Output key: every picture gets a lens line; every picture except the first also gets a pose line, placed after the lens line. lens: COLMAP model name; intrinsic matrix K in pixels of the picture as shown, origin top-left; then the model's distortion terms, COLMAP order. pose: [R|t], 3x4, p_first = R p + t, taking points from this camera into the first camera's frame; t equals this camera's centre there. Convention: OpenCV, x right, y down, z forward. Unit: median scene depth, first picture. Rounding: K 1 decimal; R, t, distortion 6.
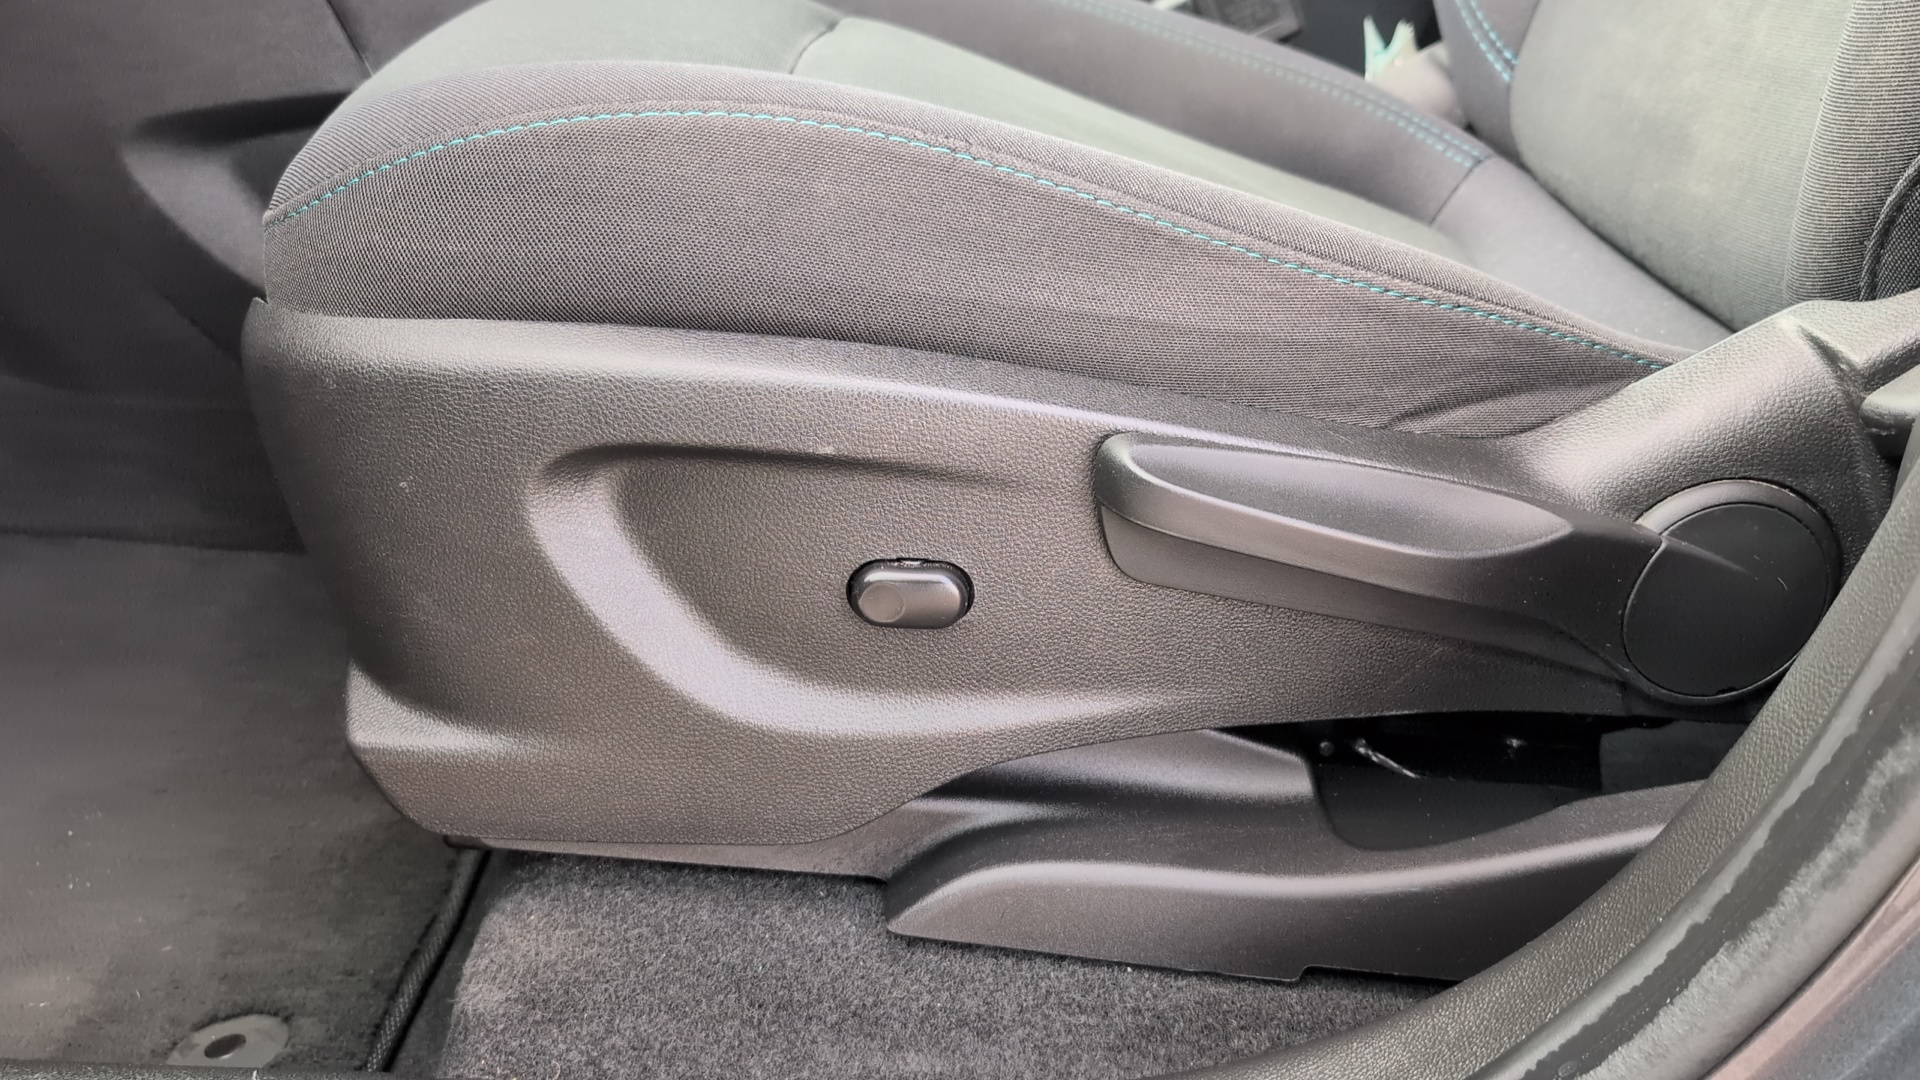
lens RADIAL K [[1606.8, 0, 955.2], [0, 1606.8, 543.0], [0, 0, 1]] dist [0.041032, -0.086840]
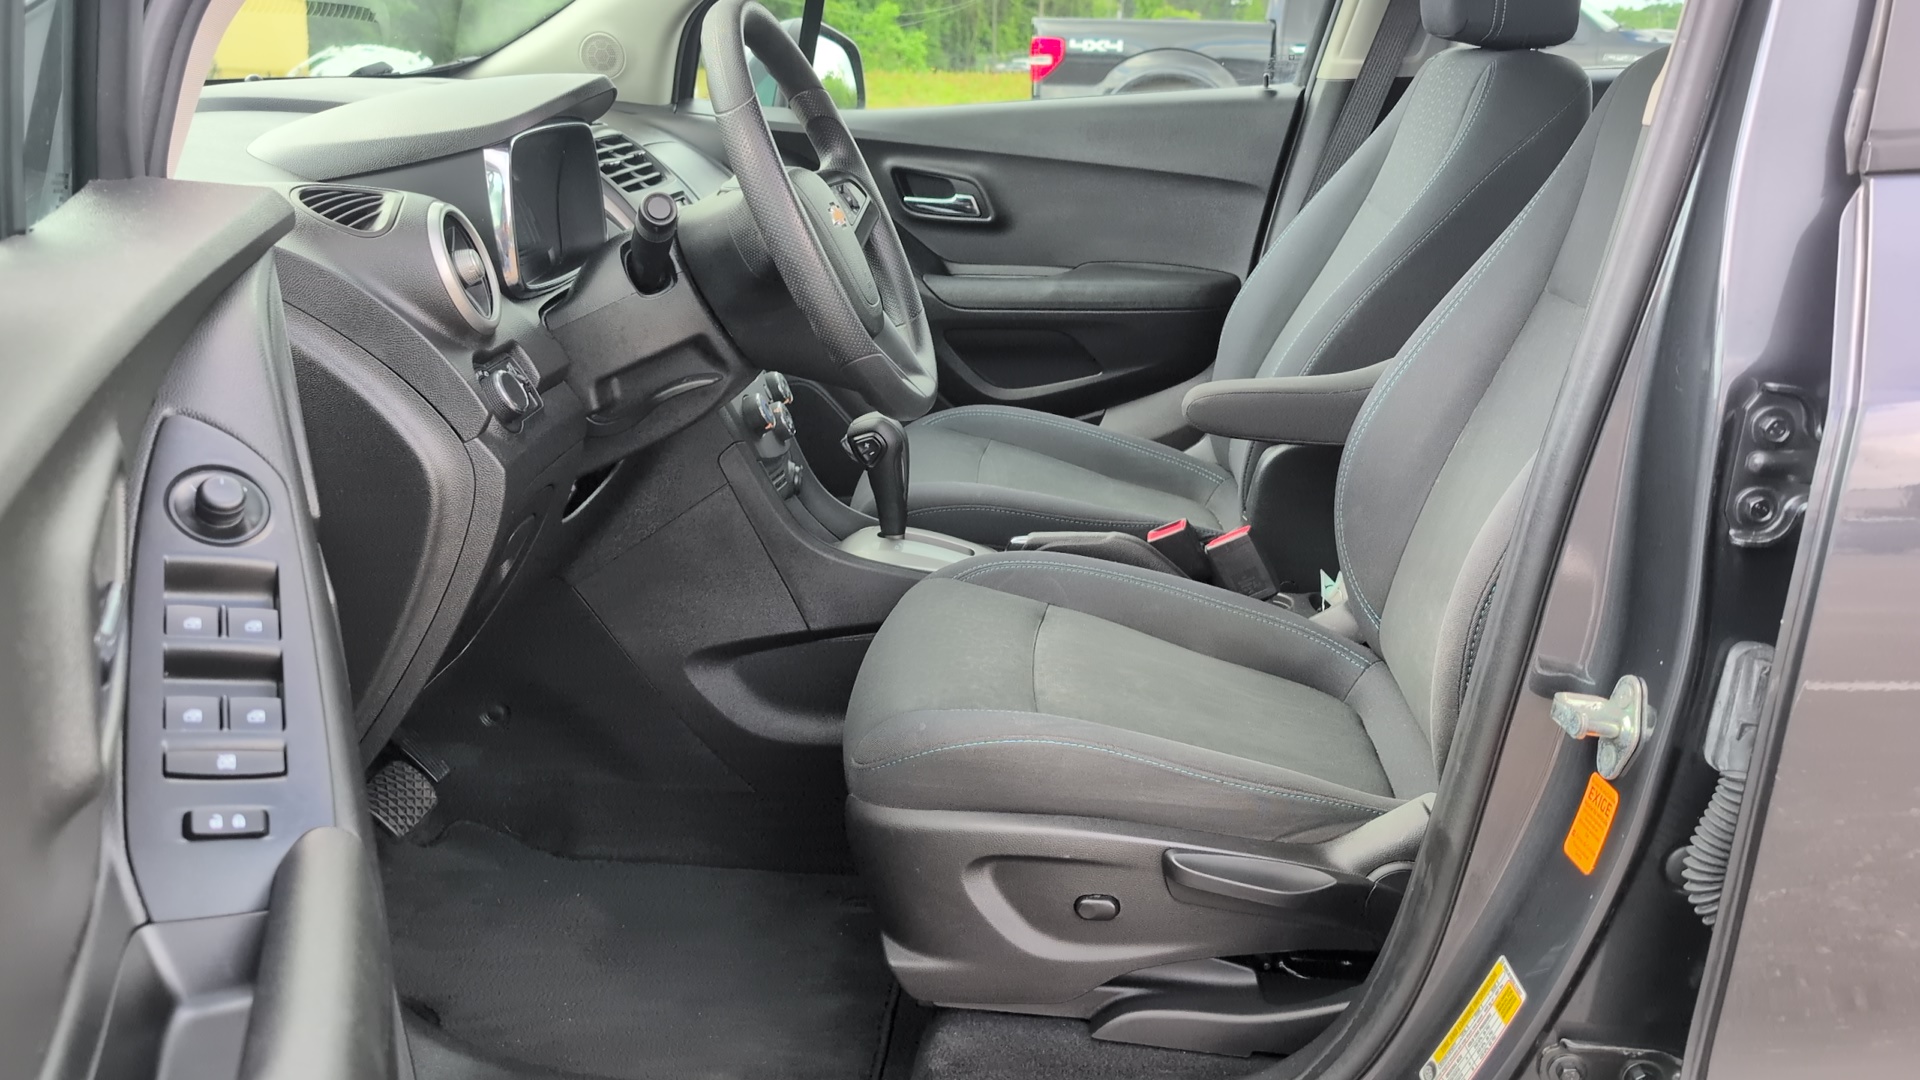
lens RADIAL K [[1606.8, 0, 955.2], [0, 1606.8, 543.0], [0, 0, 1]] dist [0.041032, -0.086840]
pose [[0.996200, -0.028215, -0.082400, -0.024006], [0.015867, 0.989034, -0.146830, -0.176476], [0.085640, 0.144965, 0.985724, -1.751463]]
